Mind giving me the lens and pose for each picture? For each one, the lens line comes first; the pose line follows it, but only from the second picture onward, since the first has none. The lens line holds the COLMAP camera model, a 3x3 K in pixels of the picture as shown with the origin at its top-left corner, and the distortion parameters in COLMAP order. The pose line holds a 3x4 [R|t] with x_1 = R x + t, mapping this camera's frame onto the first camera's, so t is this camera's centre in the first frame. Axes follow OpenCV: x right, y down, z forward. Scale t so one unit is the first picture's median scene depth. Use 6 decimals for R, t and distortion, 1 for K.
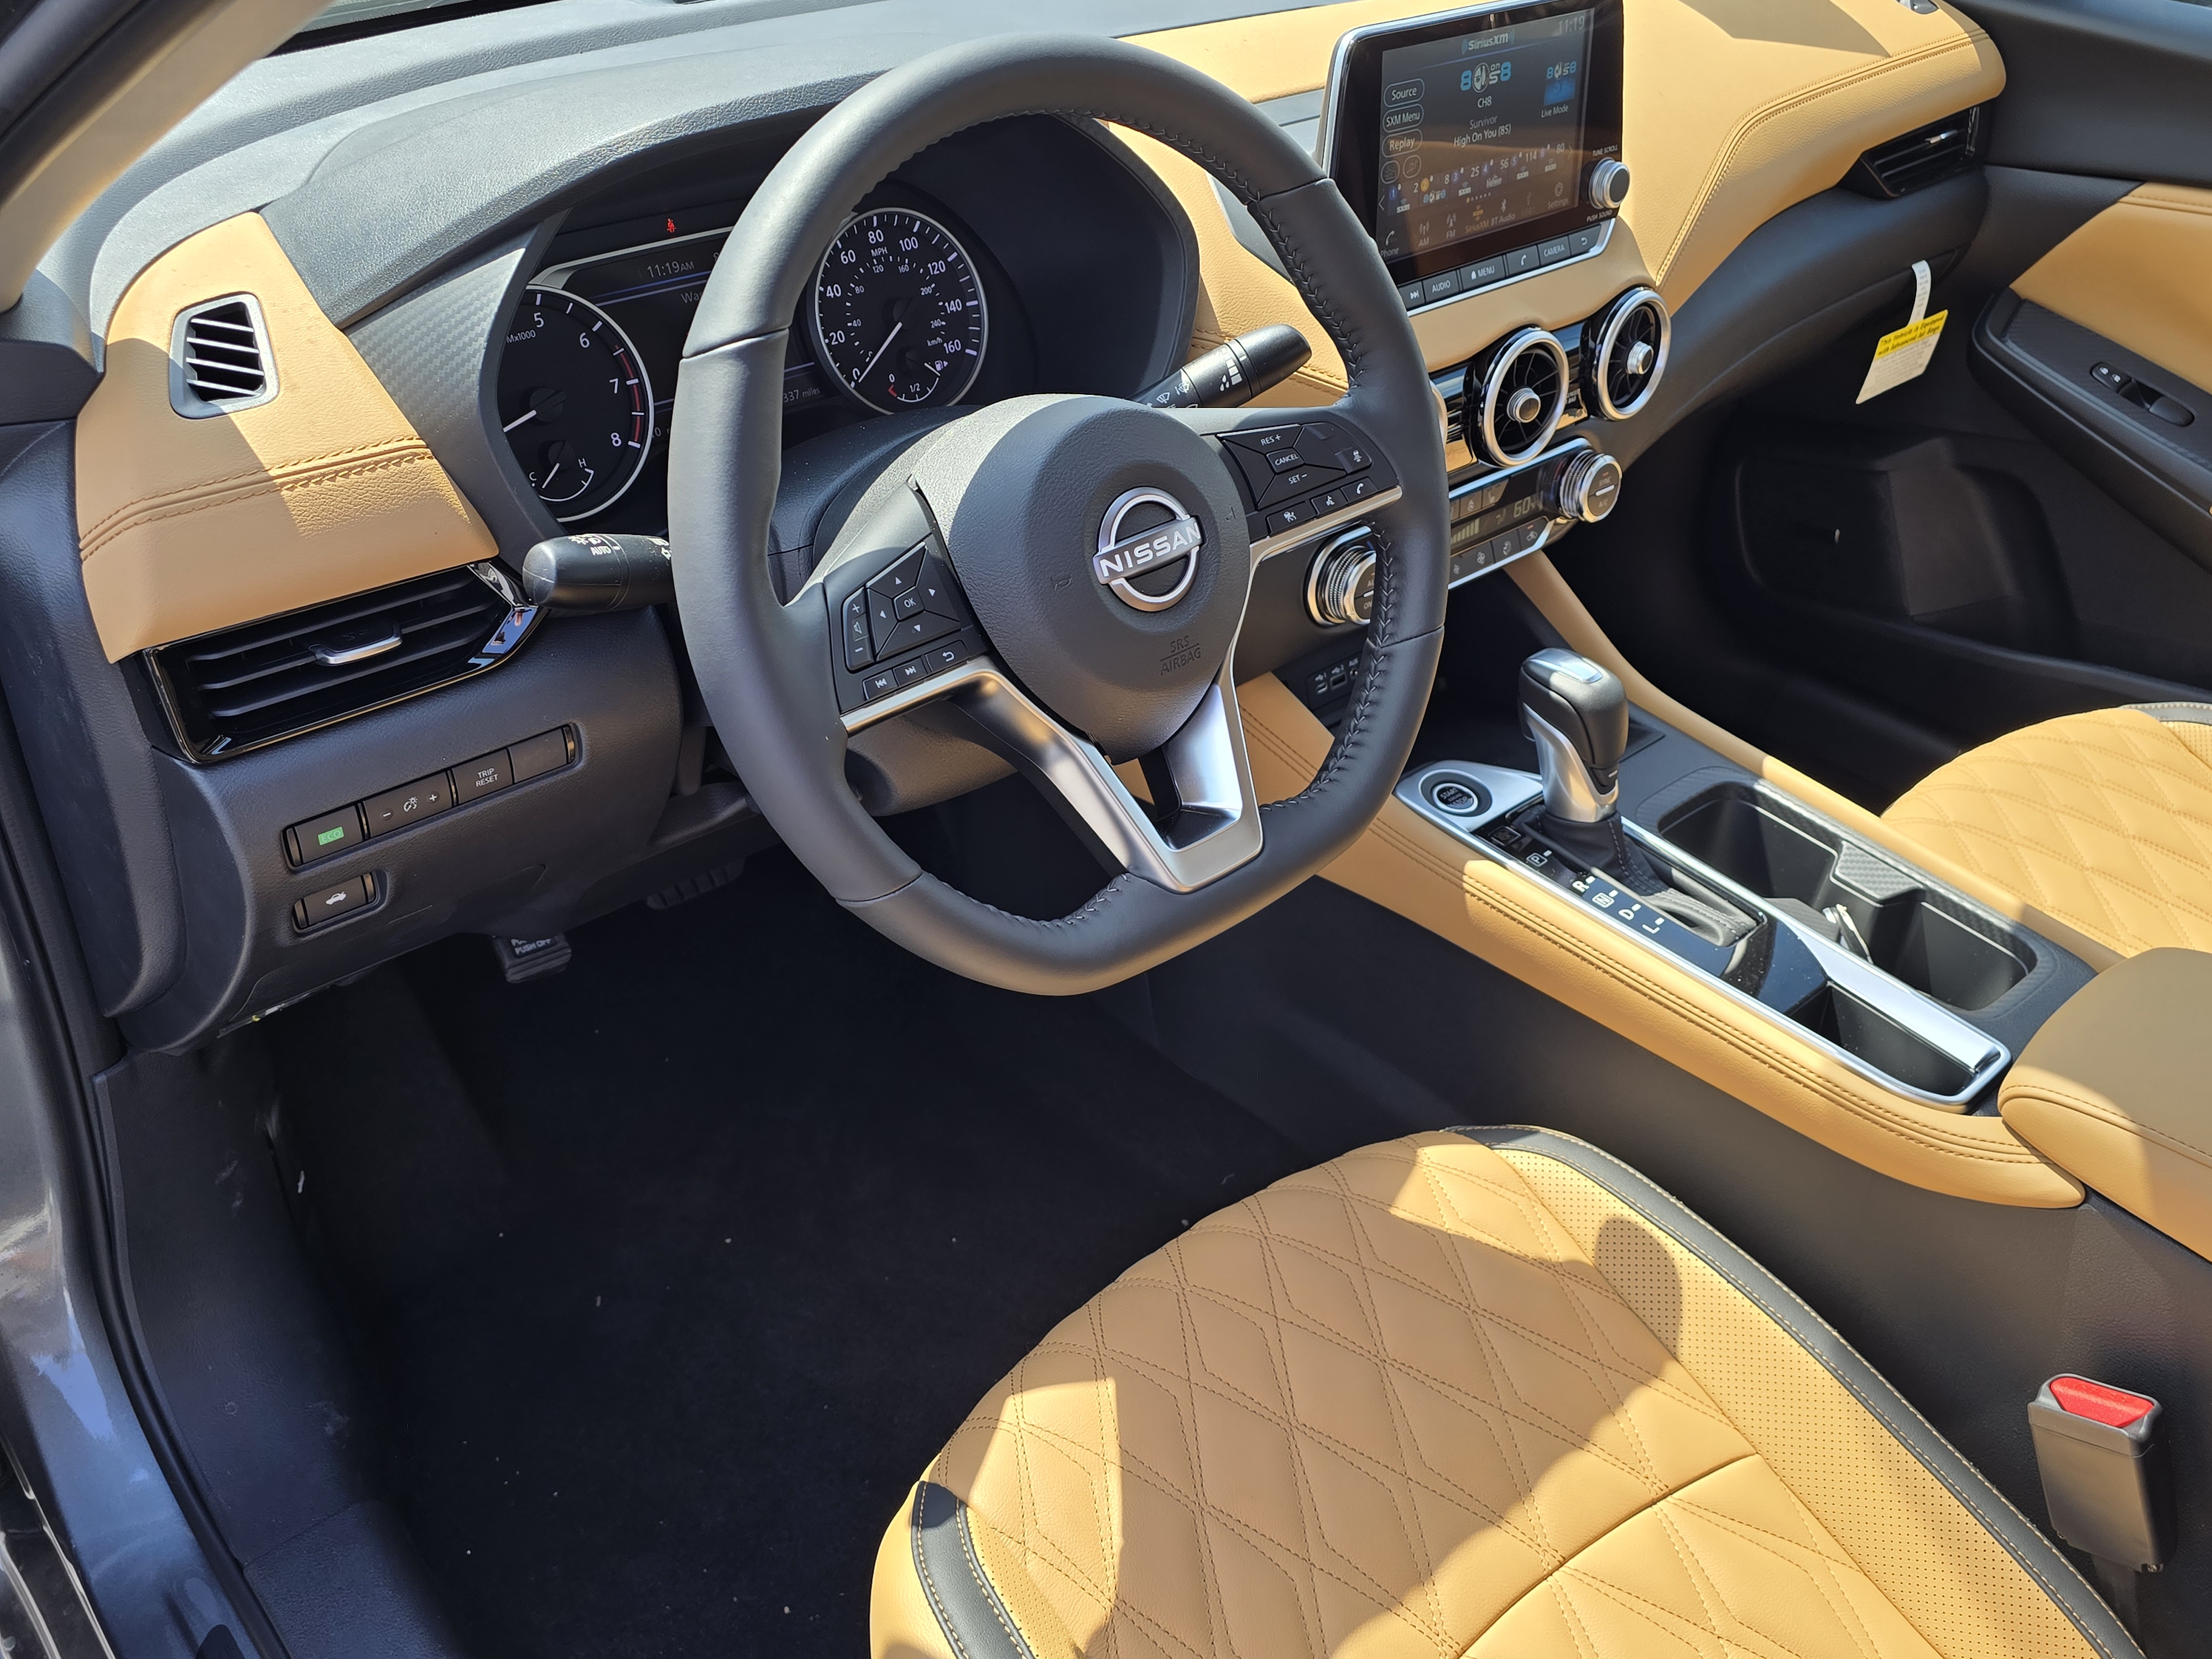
lens RADIAL K [[1883.8, 0, 1094.2], [0, 1883.8, 840.5], [0, 0, 1]] dist [0.070191, -0.134578]
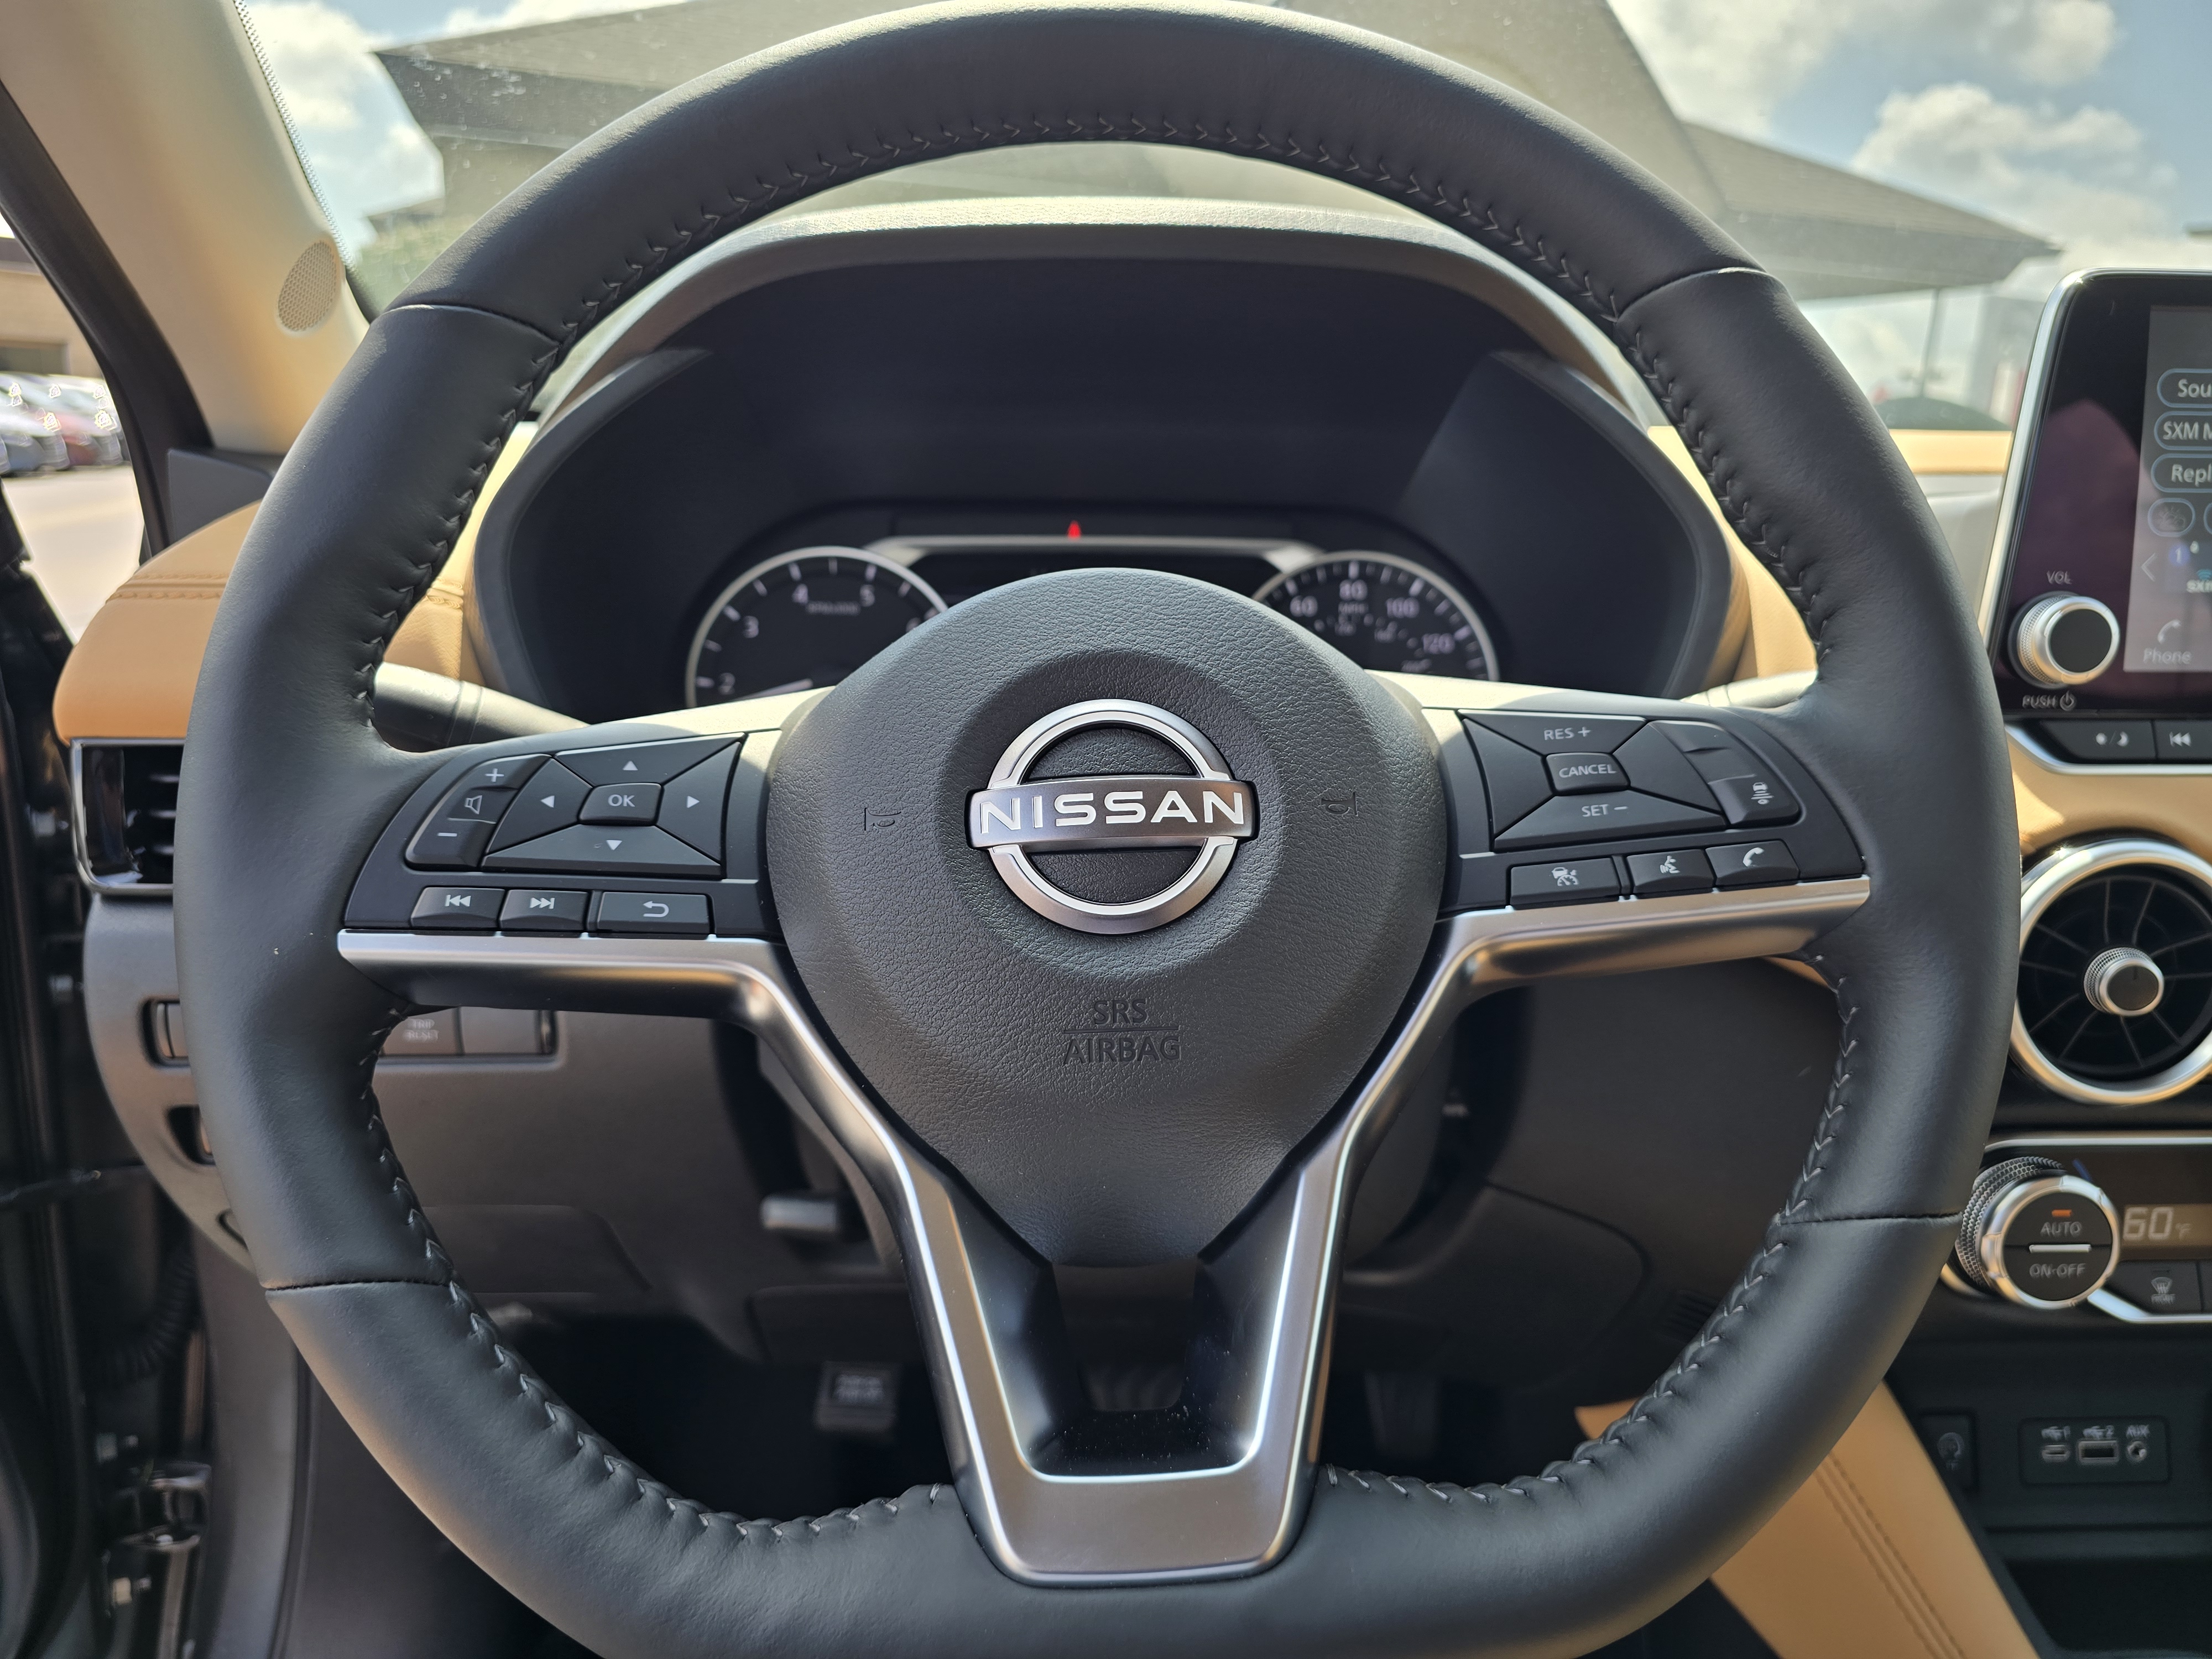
lens RADIAL K [[1551.2, 0, 1106.0], [0, 1551.2, 829.5], [0, 0, 1]] dist [0.045961, -0.074708]
pose [[0.763770, 0.120410, -0.634158, 0.214559], [-0.355983, 0.898111, -0.258212, -0.032157], [0.538453, 0.422964, 0.728814, 0.514450]]
